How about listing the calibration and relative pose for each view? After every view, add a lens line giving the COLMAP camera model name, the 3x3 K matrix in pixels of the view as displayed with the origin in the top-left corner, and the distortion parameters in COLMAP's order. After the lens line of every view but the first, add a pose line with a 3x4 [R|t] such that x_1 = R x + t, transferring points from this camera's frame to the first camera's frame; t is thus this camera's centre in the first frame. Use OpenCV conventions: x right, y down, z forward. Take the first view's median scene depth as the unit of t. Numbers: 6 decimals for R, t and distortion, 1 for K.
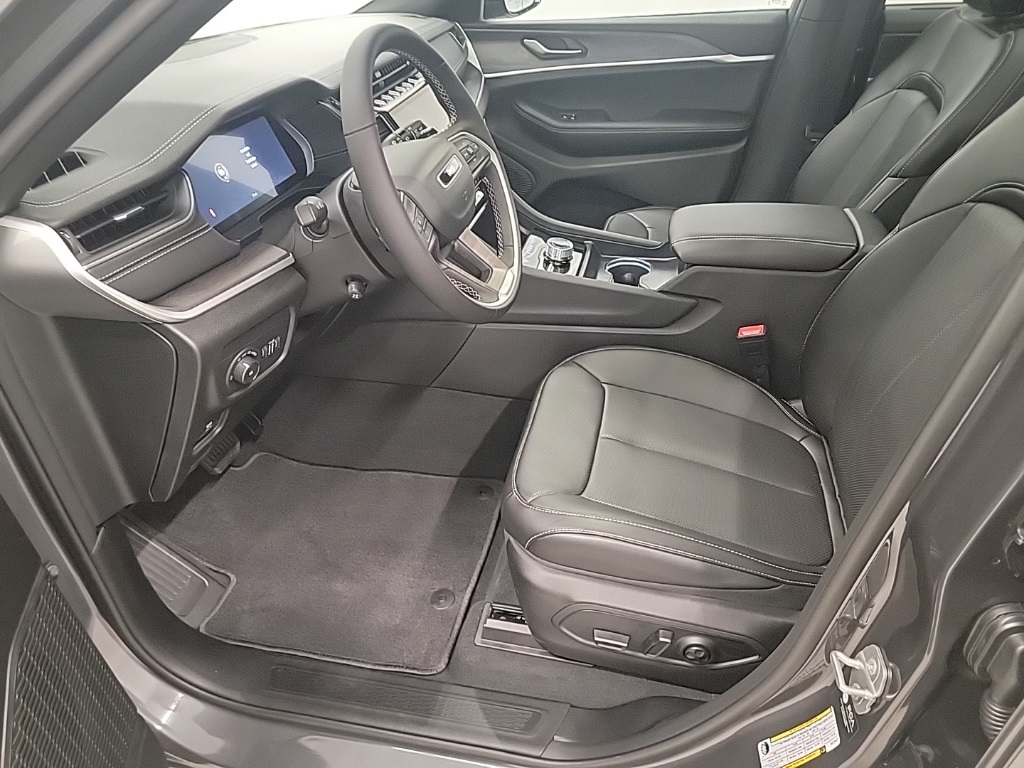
lens RADIAL K [[711.1, 0, 509.4], [0, 711.1, 378.7], [0, 0, 1]] dist [0.039561, -0.002352]
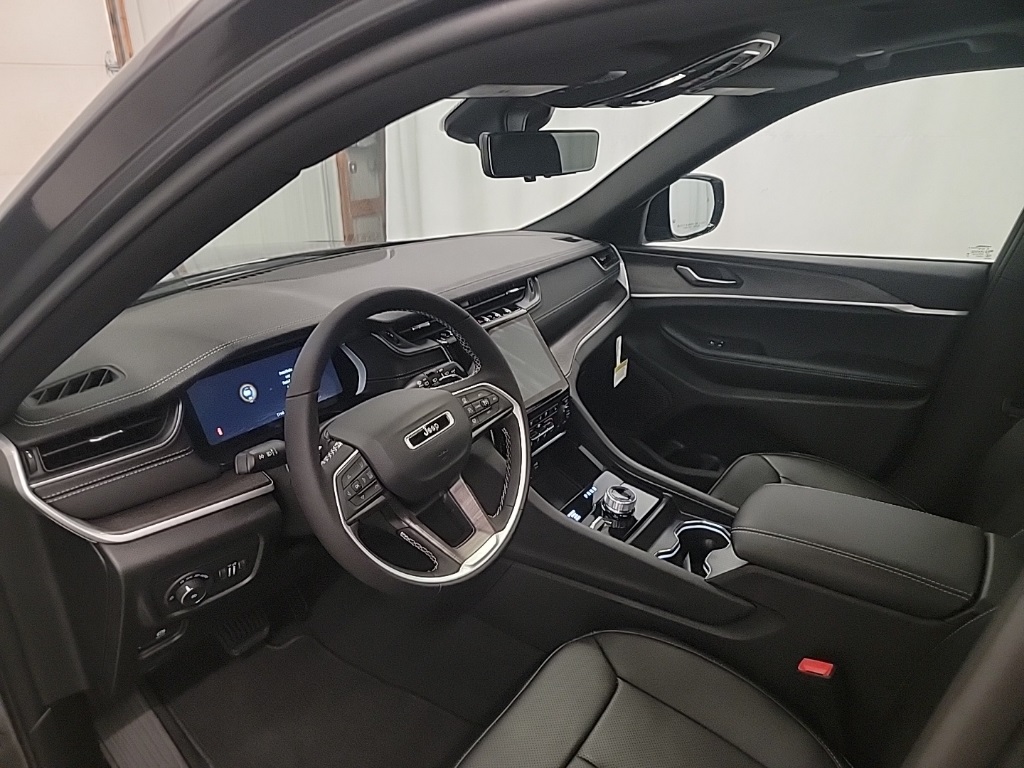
lens RADIAL K [[700.4, 0, 516.4], [0, 700.4, 385.2], [0, 0, 1]] dist [0.060439, -0.003203]
pose [[0.926933, 0.151900, -0.343105, 0.293514], [-0.216640, 0.963245, -0.158827, -0.191721], [0.306368, 0.221552, 0.925772, 0.123232]]
